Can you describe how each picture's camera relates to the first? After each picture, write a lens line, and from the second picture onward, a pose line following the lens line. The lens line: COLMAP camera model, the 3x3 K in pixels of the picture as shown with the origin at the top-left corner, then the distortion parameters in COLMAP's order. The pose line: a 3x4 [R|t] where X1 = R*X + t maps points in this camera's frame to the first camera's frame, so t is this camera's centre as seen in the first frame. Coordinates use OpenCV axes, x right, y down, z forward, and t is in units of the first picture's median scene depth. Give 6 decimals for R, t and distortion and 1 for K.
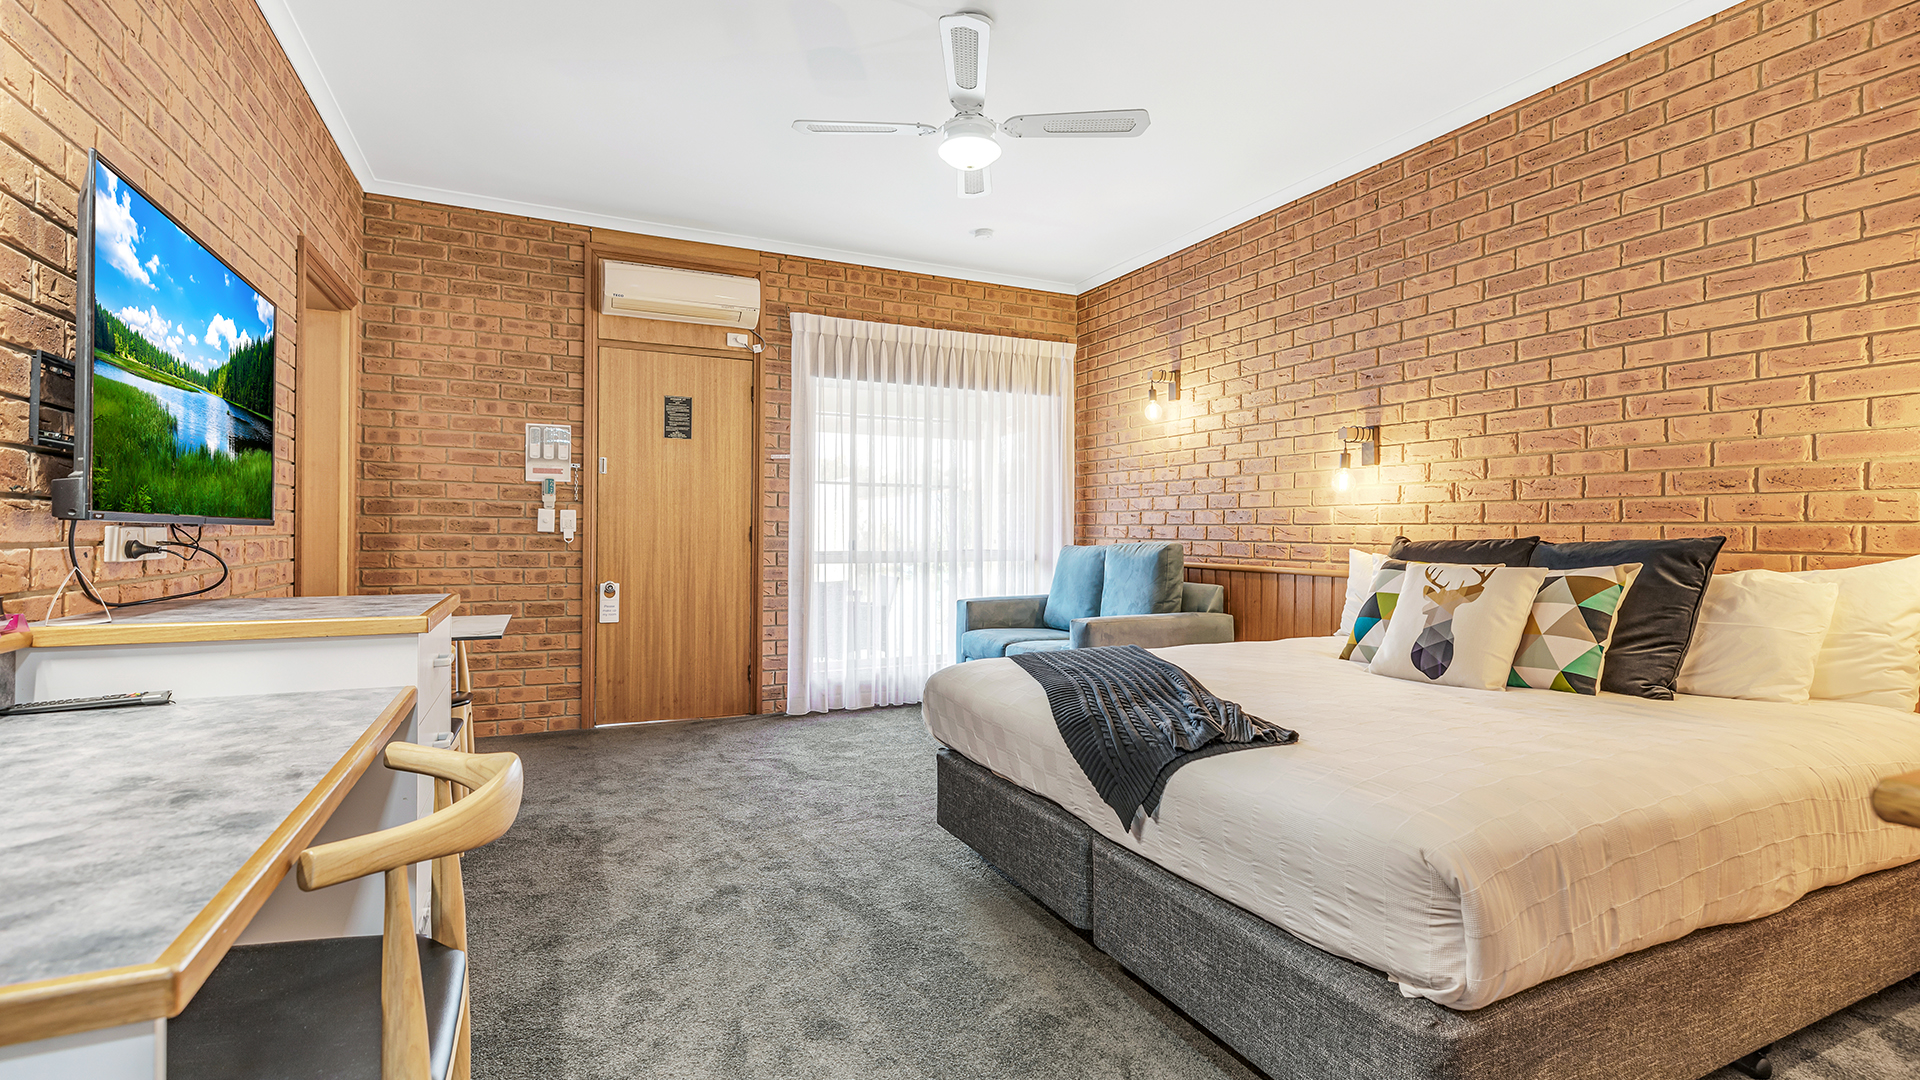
lens RADIAL K [[888.3, 0, 966.5], [0, 888.3, 620.2], [0, 0, 1]] dist [0.004342, 0.000378]
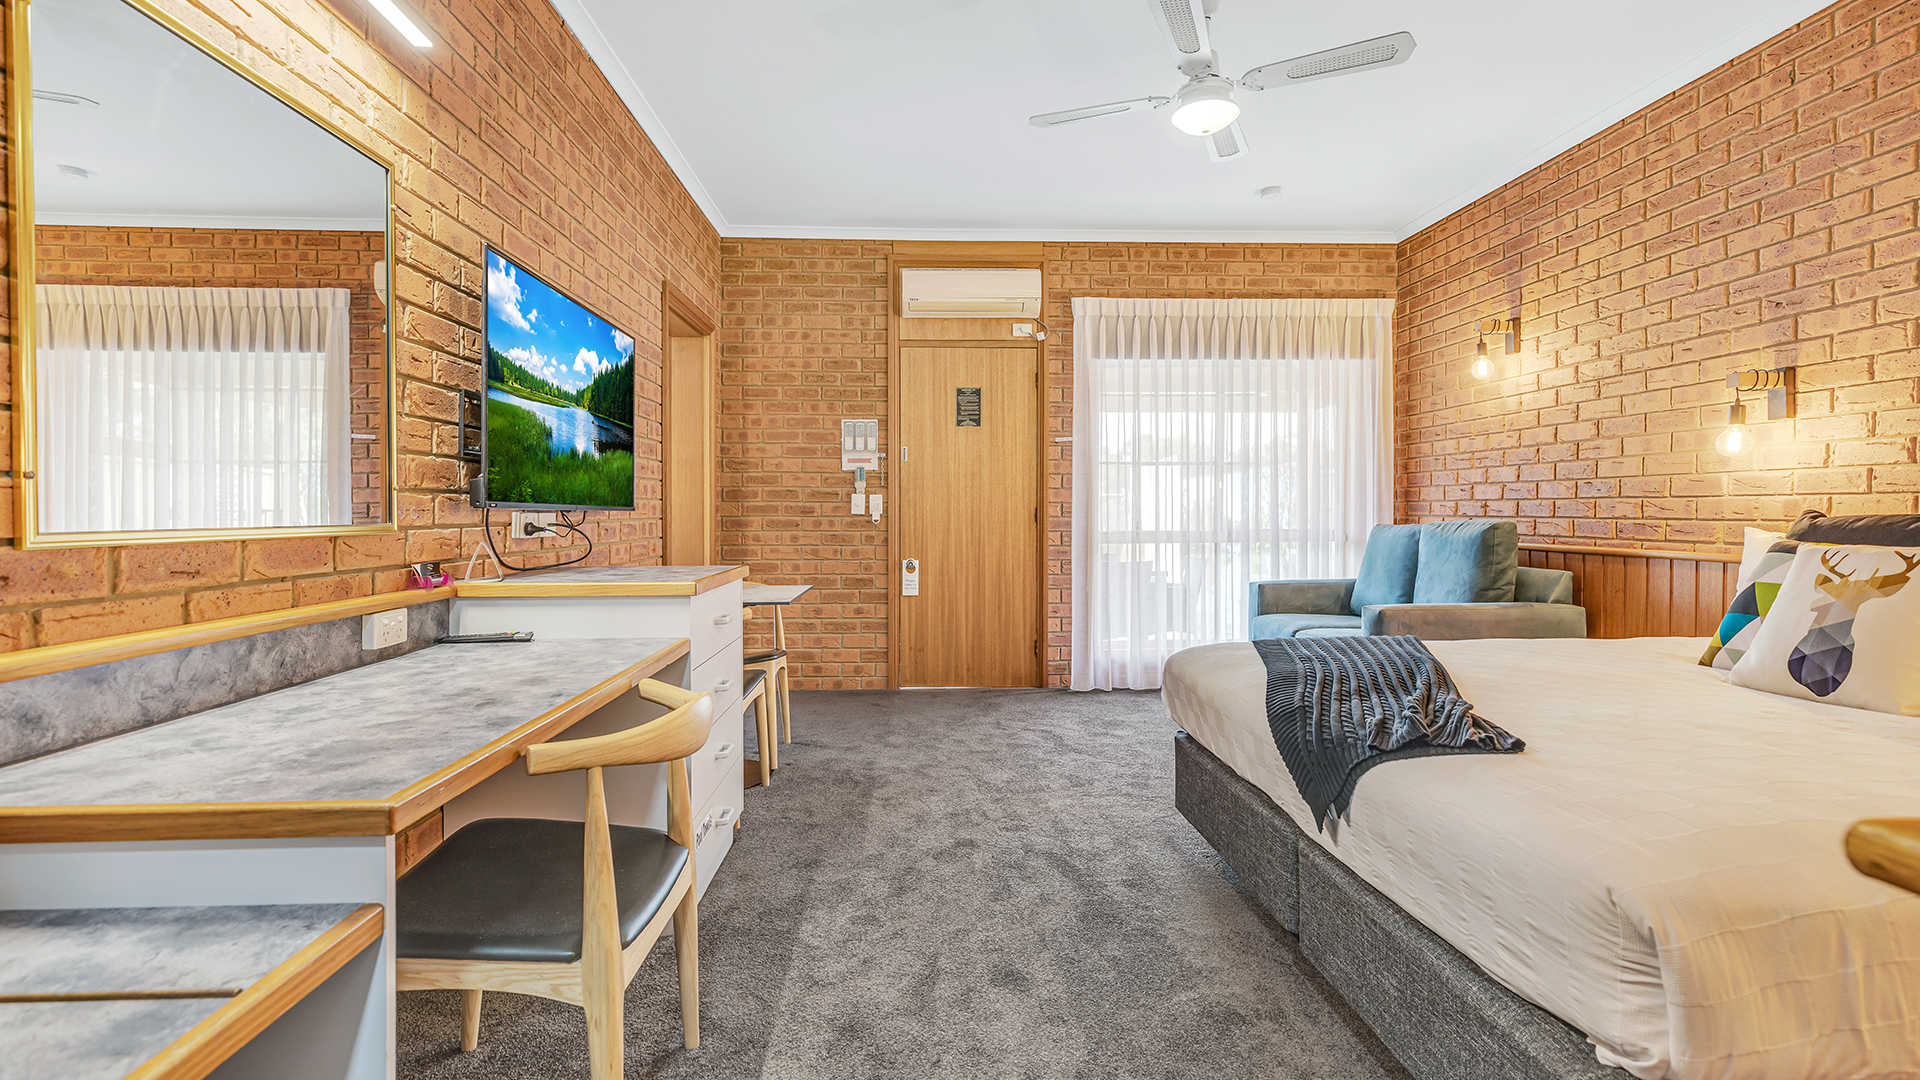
lens RADIAL K [[888.2, 0, 953.7], [0, 888.2, 617.2], [0, 0, 1]] dist [0.003930, 0.000041]
pose [[0.918362, 0.037164, -0.393993, 0.110040], [-0.030137, 0.999257, 0.024010, 0.001955], [0.394593, -0.010176, 0.918800, -0.000421]]
